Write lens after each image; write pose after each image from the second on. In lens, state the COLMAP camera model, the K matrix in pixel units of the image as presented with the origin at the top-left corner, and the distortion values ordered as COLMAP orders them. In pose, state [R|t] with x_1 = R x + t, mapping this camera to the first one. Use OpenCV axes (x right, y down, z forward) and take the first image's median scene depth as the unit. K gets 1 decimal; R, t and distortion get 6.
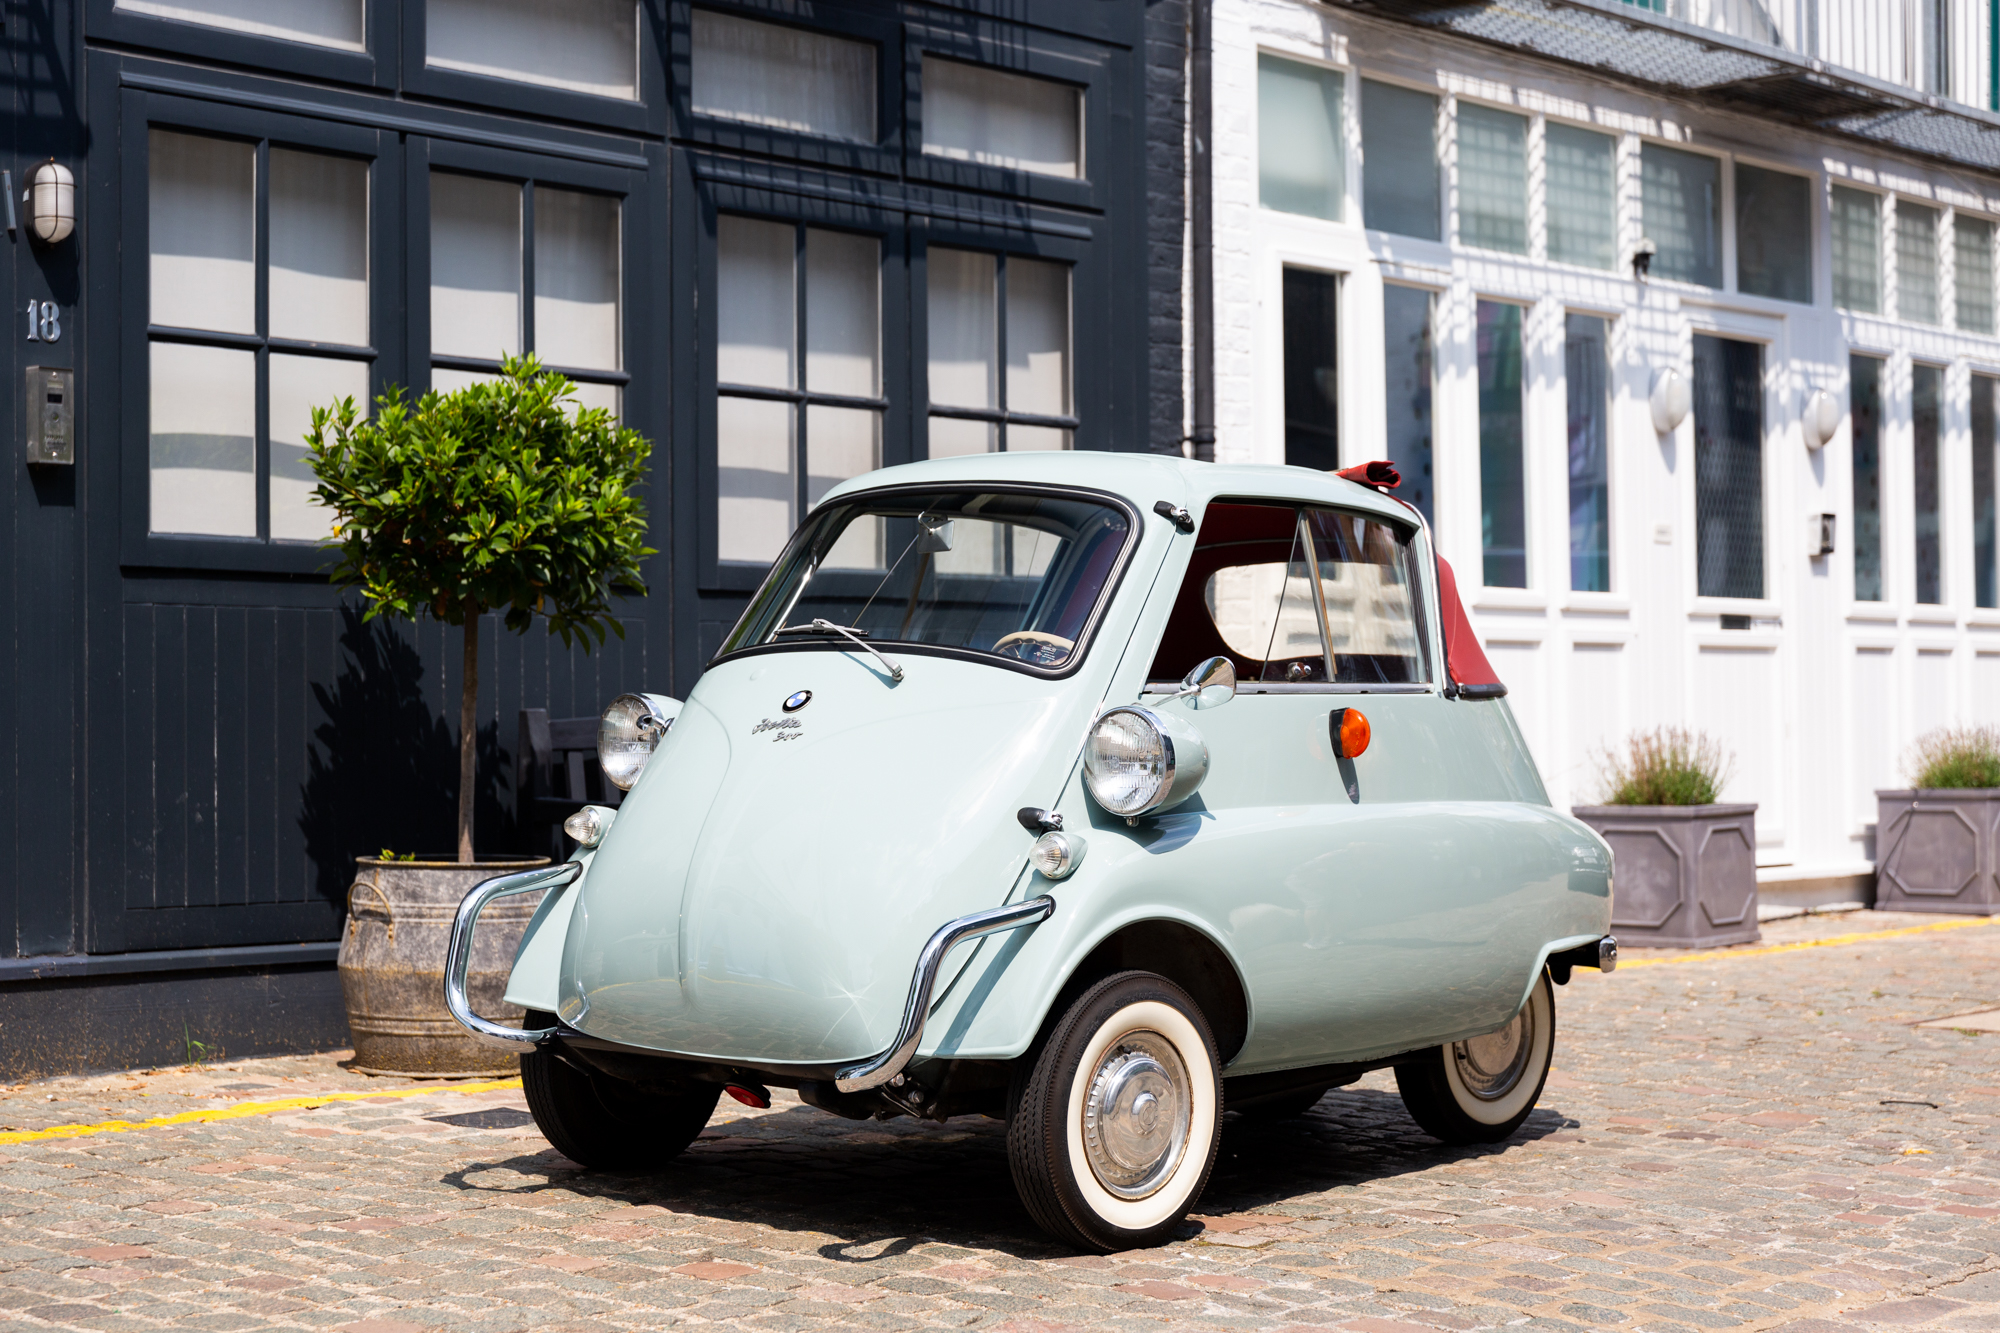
lens RADIAL K [[3503.6, 0, 1007.1], [0, 3503.6, 666.2], [0, 0, 1]] dist [-0.009357, -0.000355]
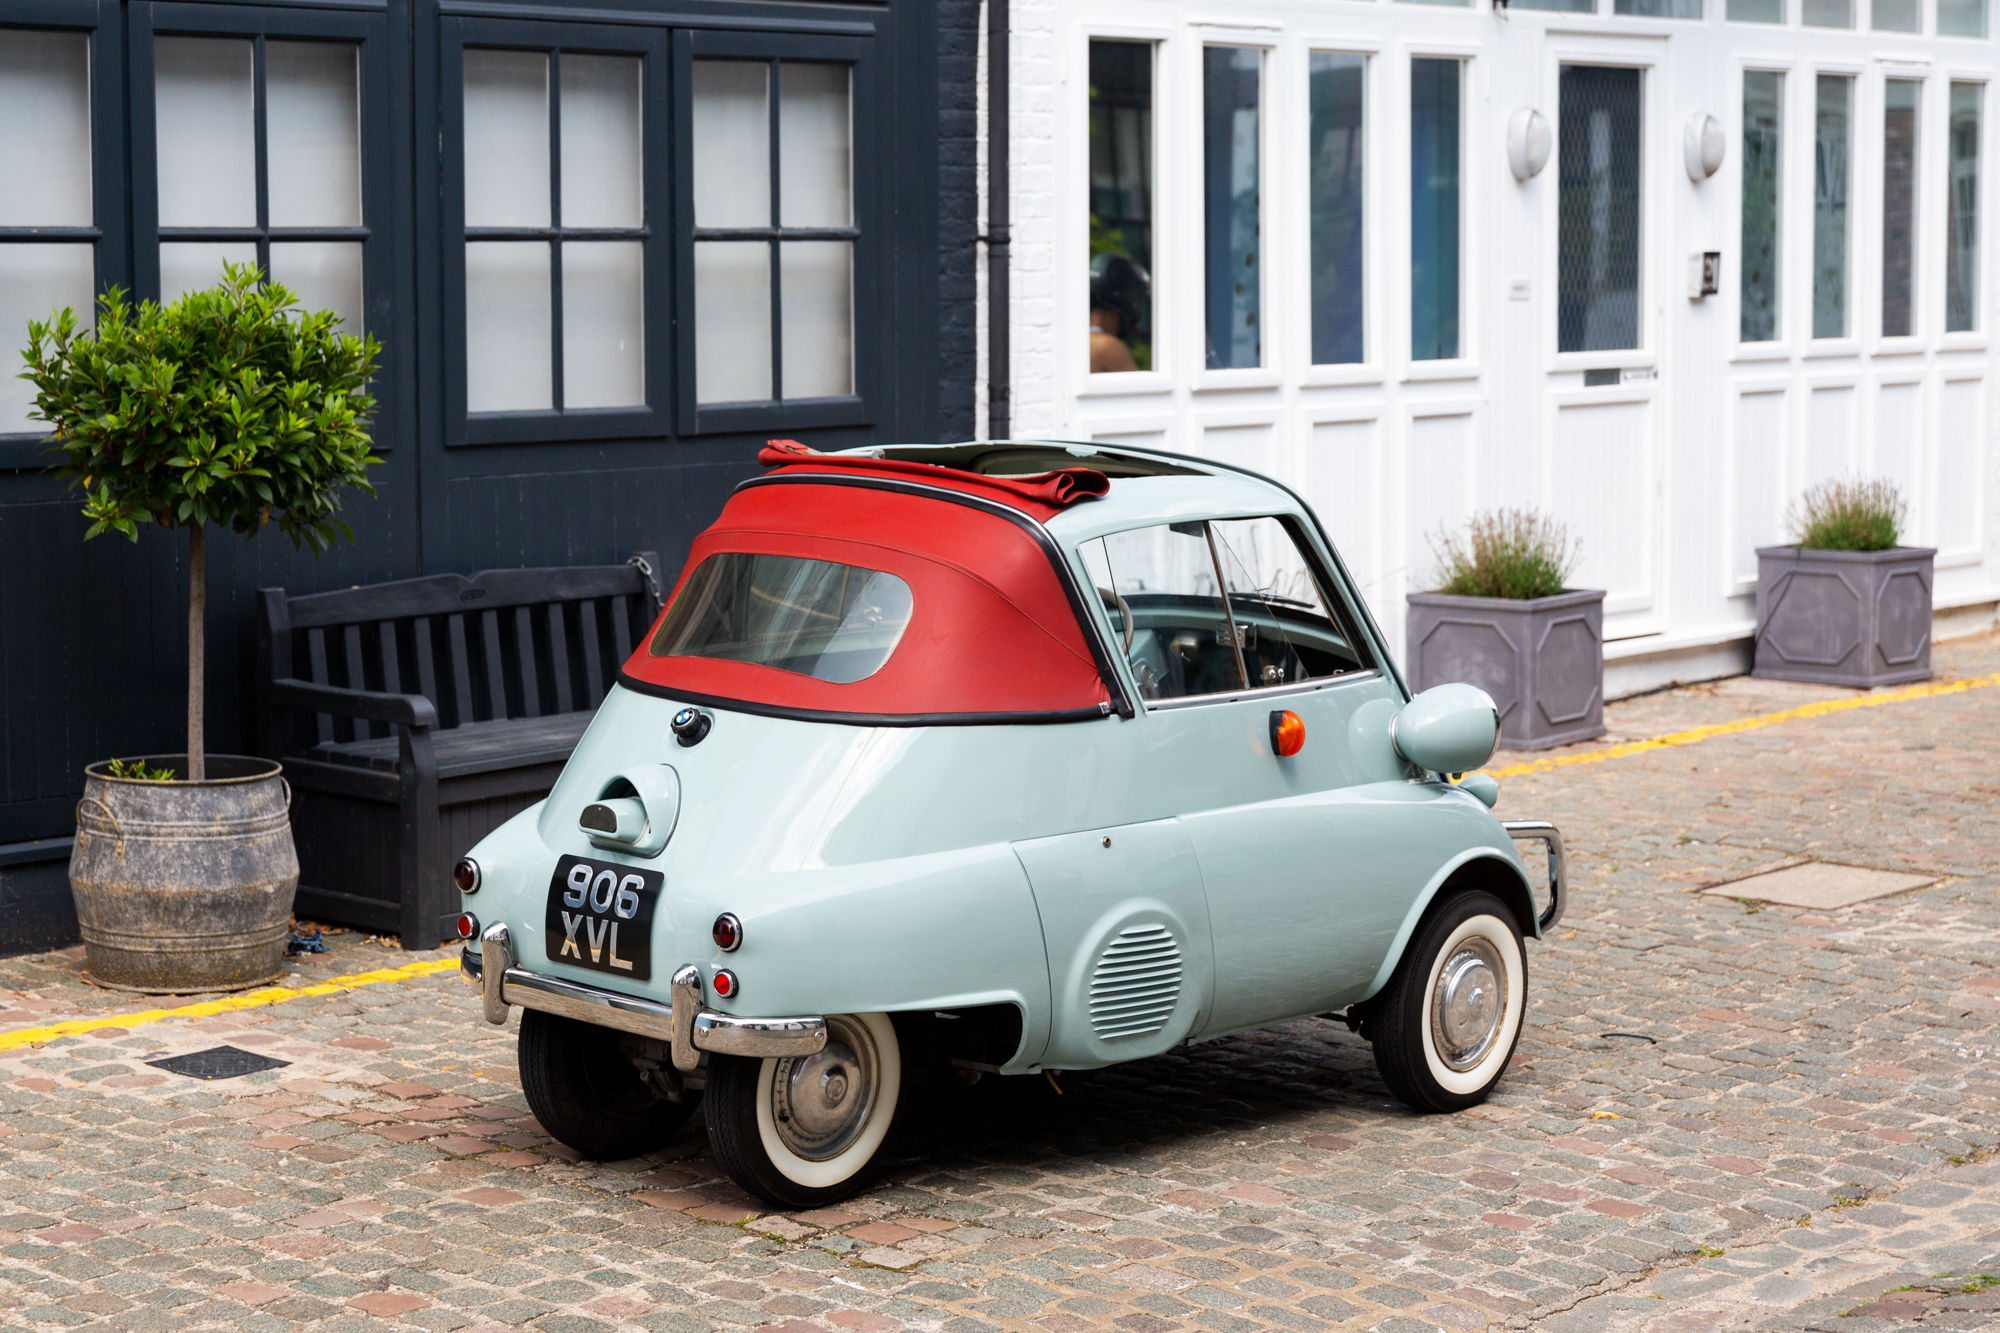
lens RADIAL K [[4076.3, 0, 889.8], [0, 4076.3, 660.6], [0, 0, 1]] dist [-0.003558, -0.072277]
pose [[0.999897, 0.004761, -0.013566, 0.055989], [-0.003058, 0.992415, 0.122893, -0.114448], [0.014048, -0.122839, 0.992327, -0.135526]]
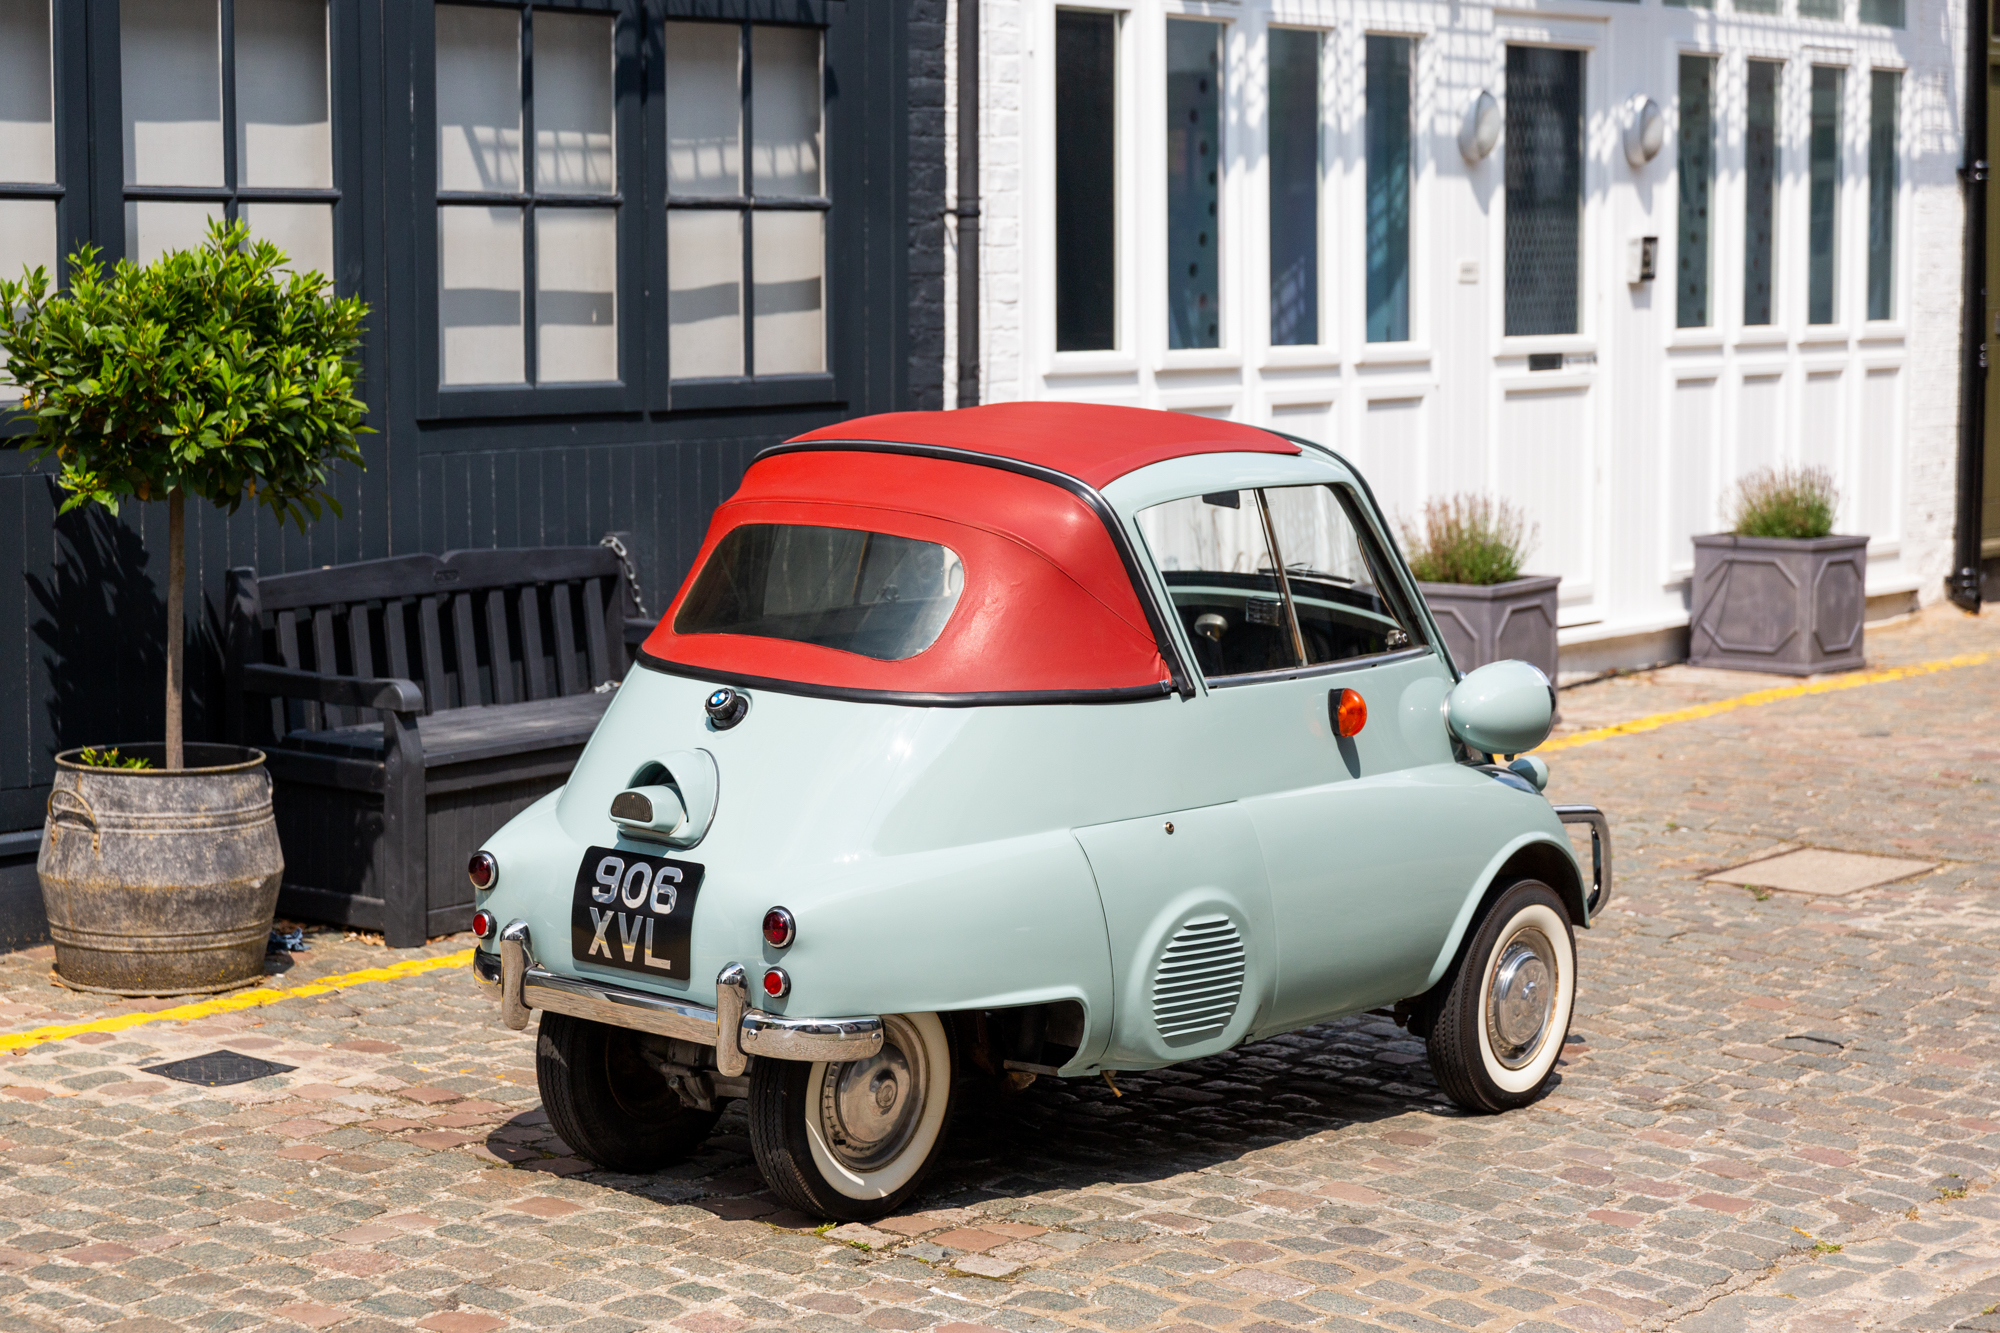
lens RADIAL K [[4047.5, 0, 1028.3], [0, 4047.5, 656.1], [0, 0, 1]] dist [-0.016032, 0.174808]
pose [[0.997514, 0.002487, 0.070427, -0.002823], [-0.010953, 0.992702, 0.120091, -0.101116], [-0.069615, -0.120564, 0.990262, -0.081471]]
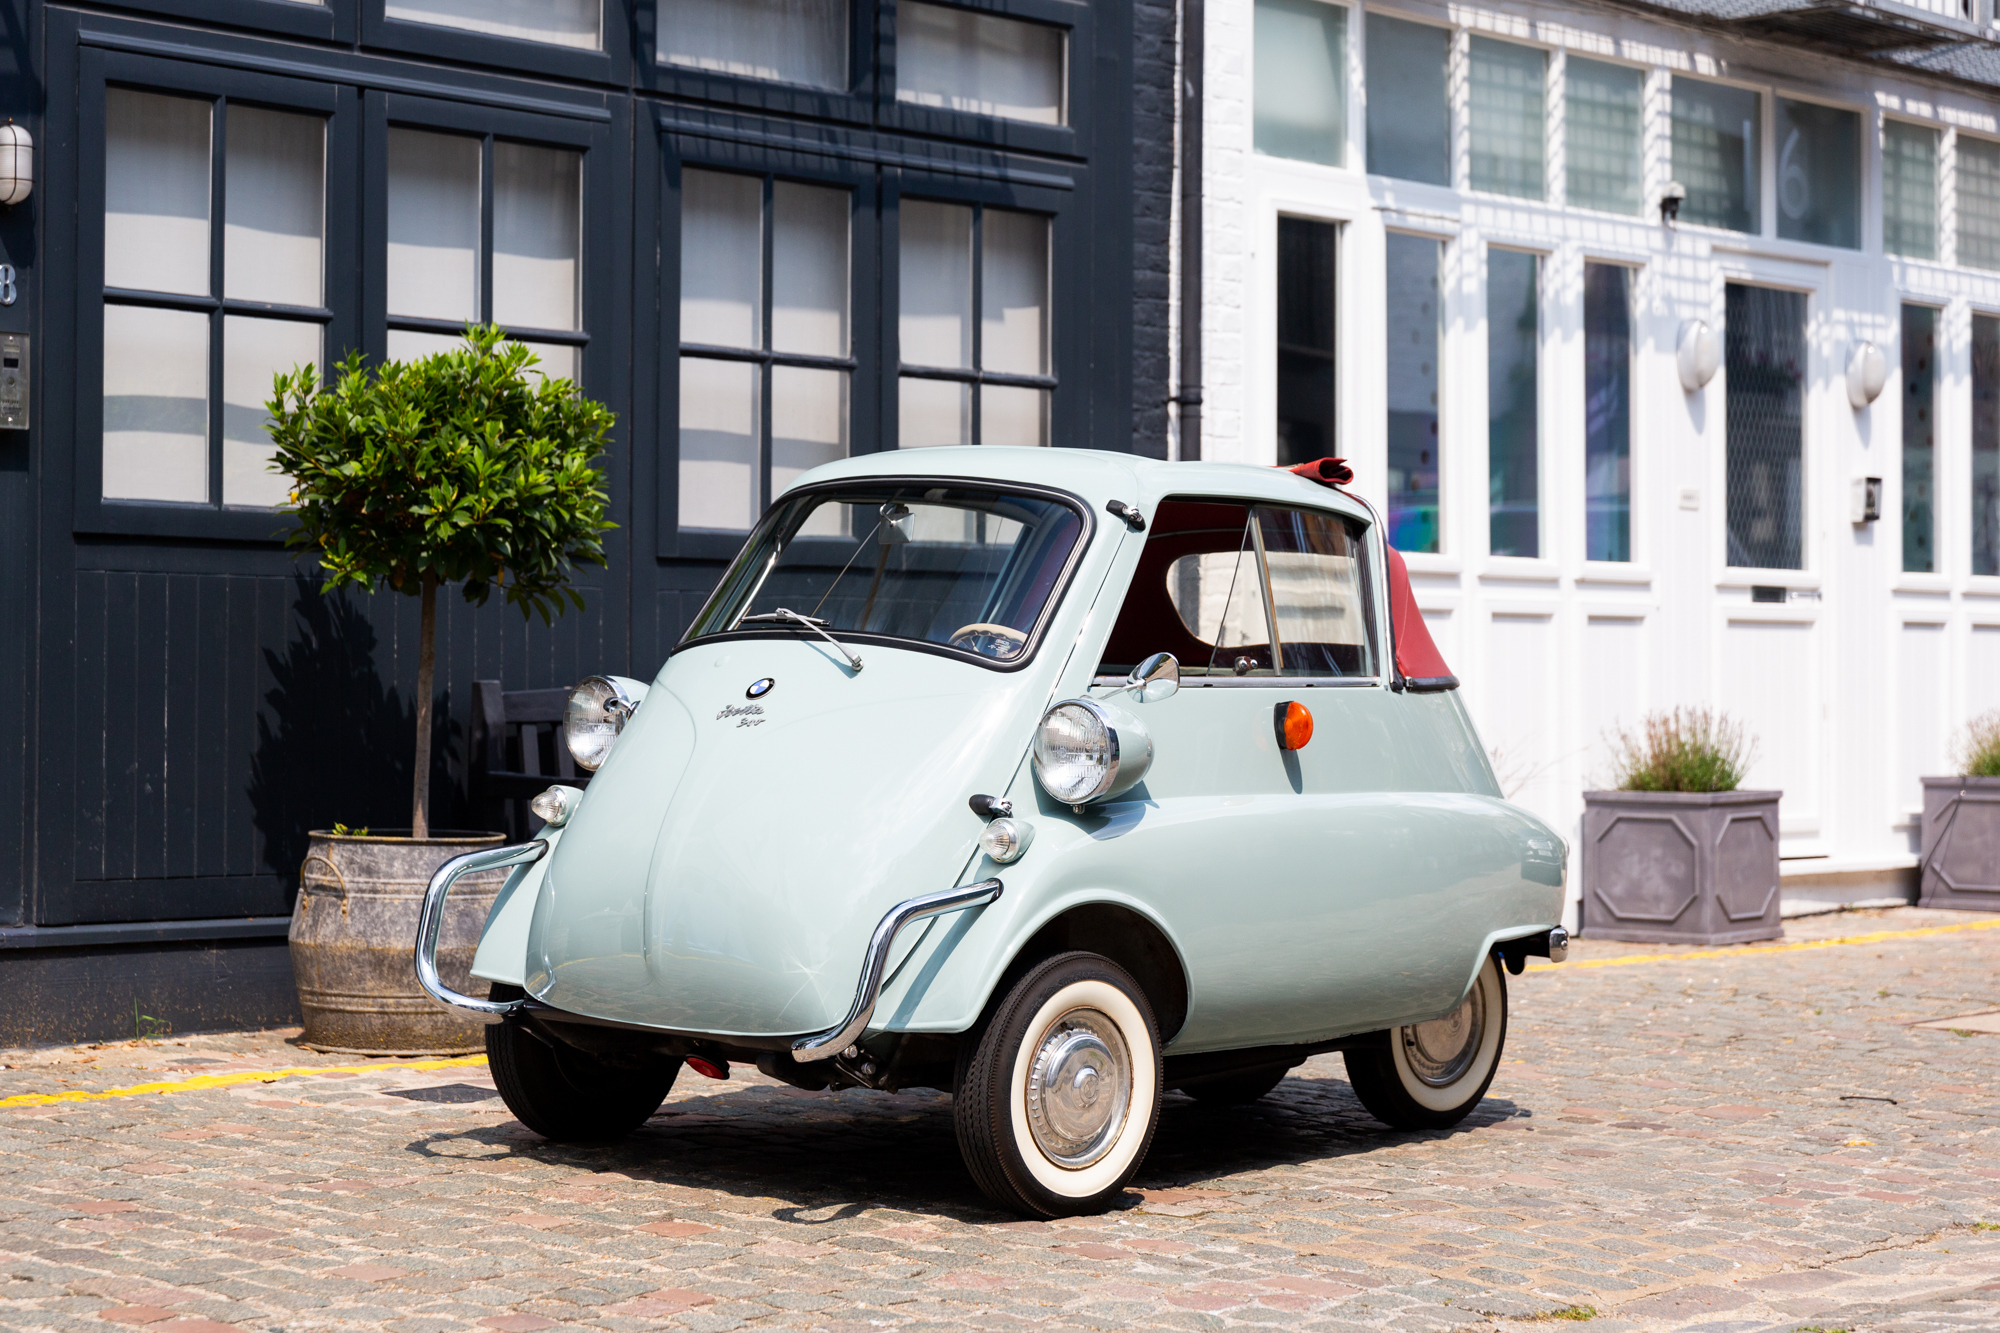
lens RADIAL K [[4169.5, 0, 1034.3], [0, 4169.5, 633.3], [0, 0, 1]] dist [0.002899, 0.033225]
pose [[0.999879, 0.013670, 0.007482, 0.008512], [-0.013720, 0.999884, 0.006608, -0.011230], [-0.007390, -0.006710, 0.999950, -0.169033]]
